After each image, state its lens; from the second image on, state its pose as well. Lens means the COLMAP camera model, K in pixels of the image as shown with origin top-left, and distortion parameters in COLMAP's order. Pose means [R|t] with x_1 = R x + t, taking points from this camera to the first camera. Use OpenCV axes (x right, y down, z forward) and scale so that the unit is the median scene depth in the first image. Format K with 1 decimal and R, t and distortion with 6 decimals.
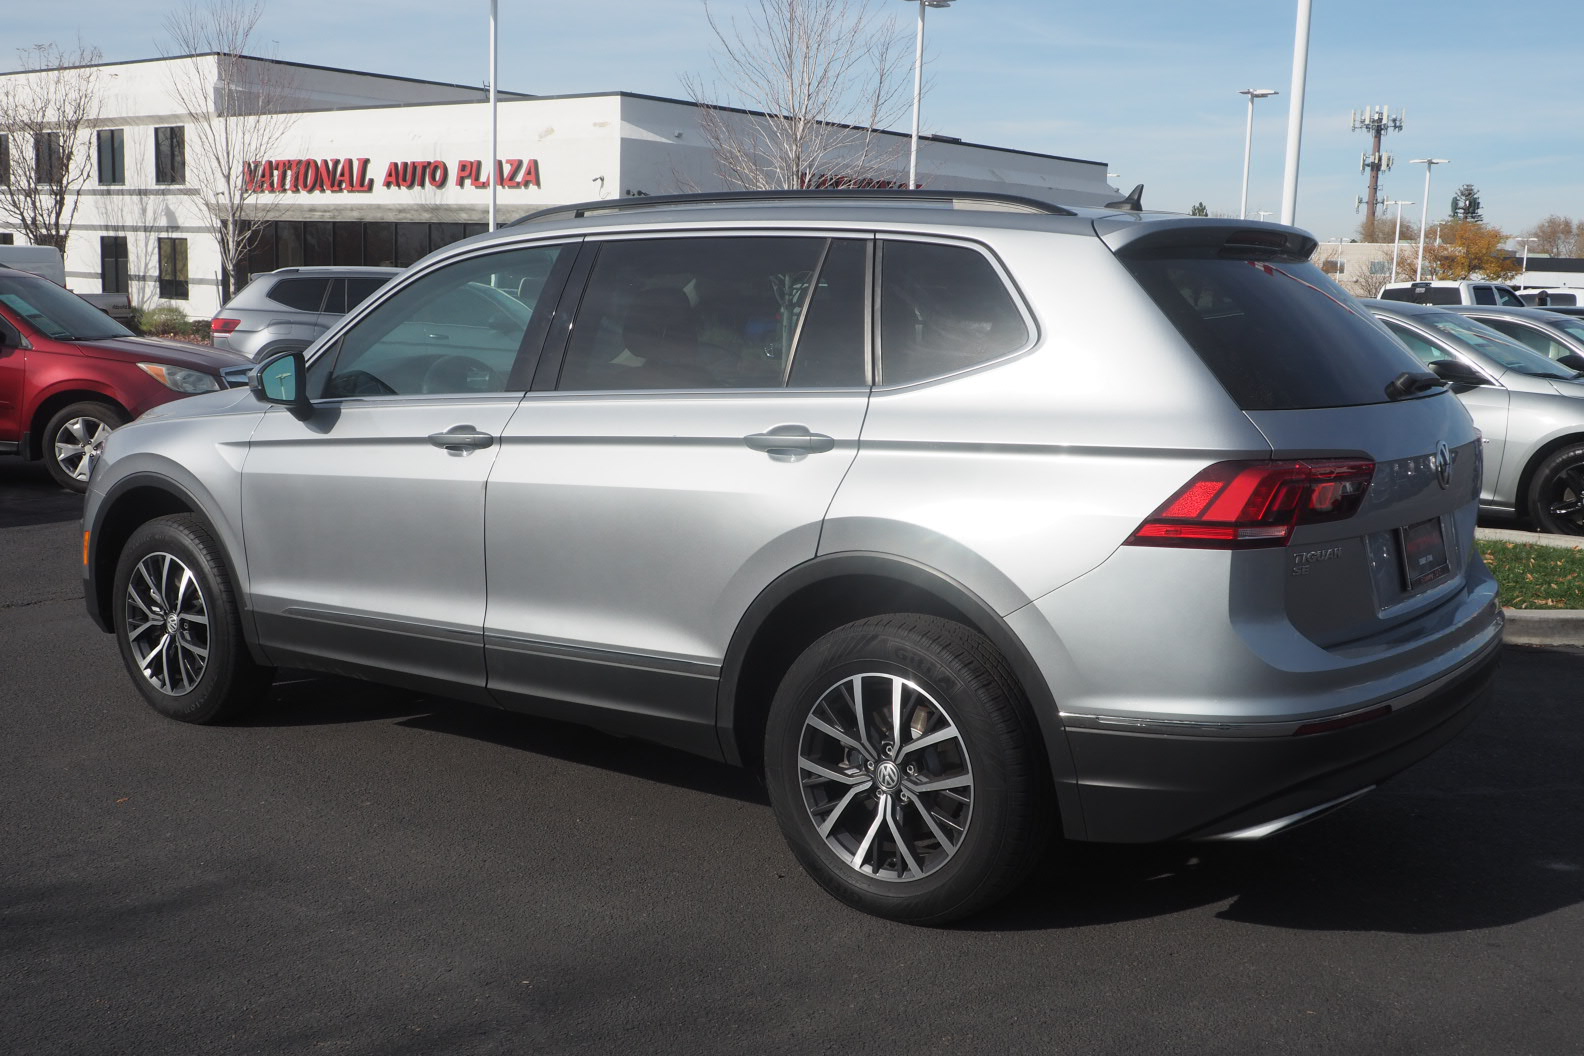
lens RADIAL K [[1647.6, 0, 791.5], [0, 1647.6, 547.8], [0, 0, 1]] dist [-0.000326, 0.004071]
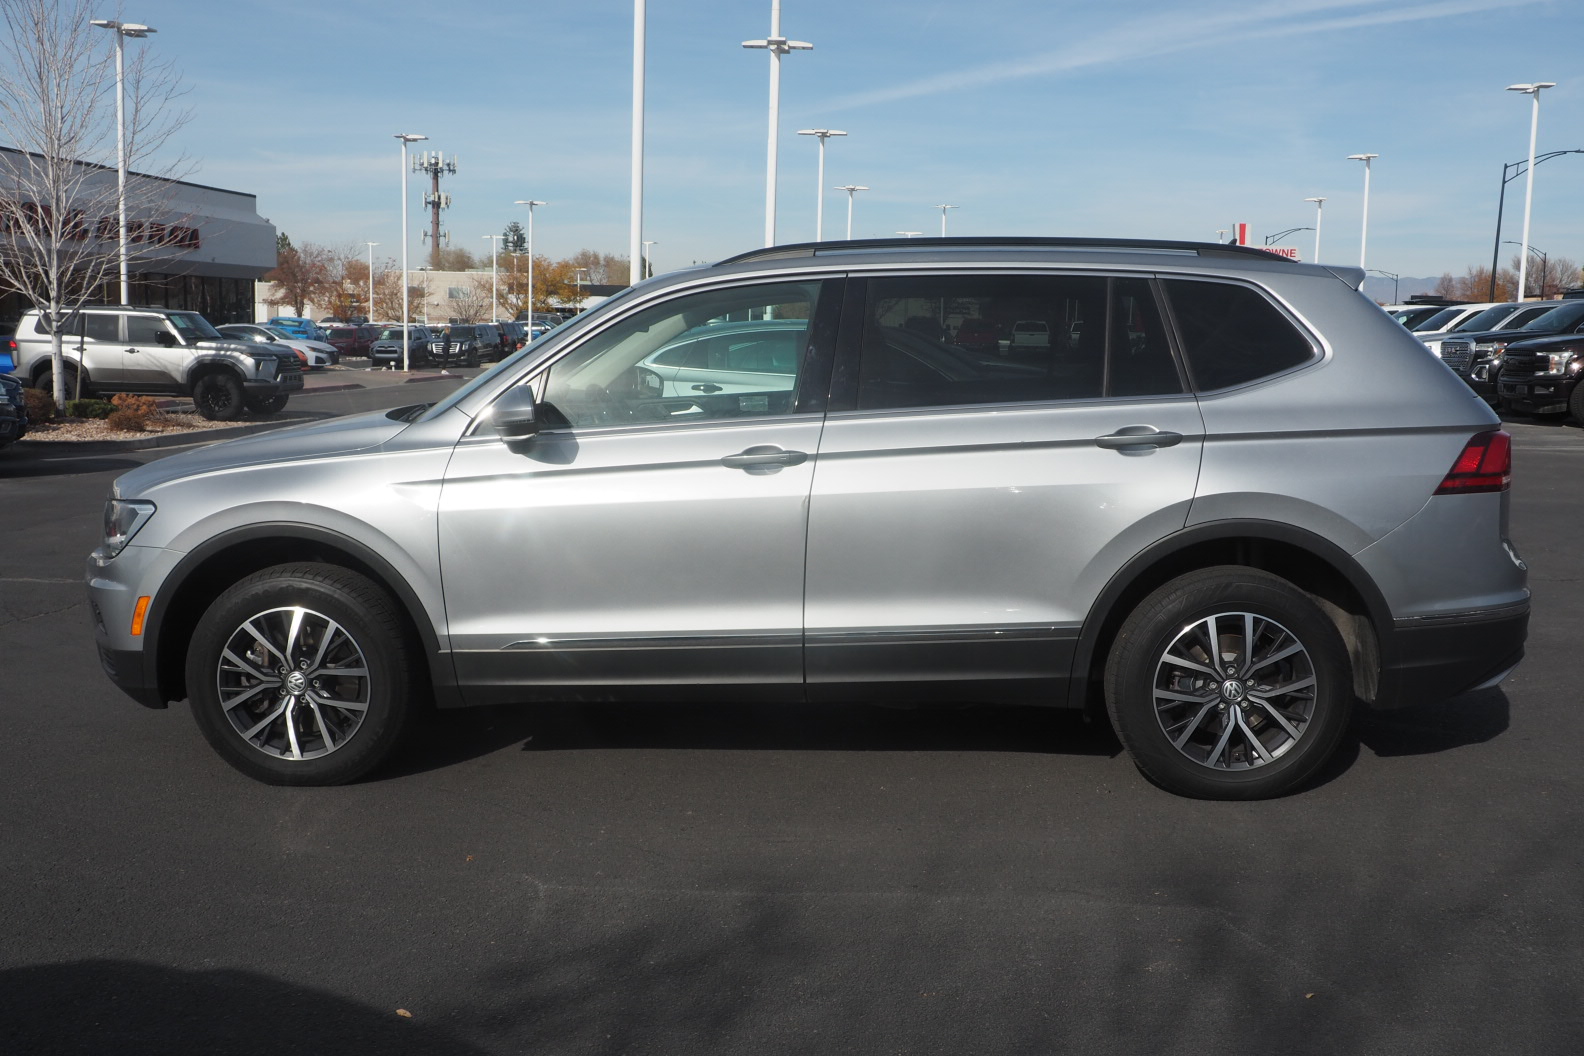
lens RADIAL K [[1495.4, 0, 792.0], [0, 1495.4, 528.0], [0, 0, 1]] dist [-0.009769, -0.006052]
pose [[0.827229, -0.086946, 0.555097, -0.686810], [0.093450, 0.995485, 0.016661, -0.032879], [-0.554039, 0.038092, 0.831619, 0.162187]]
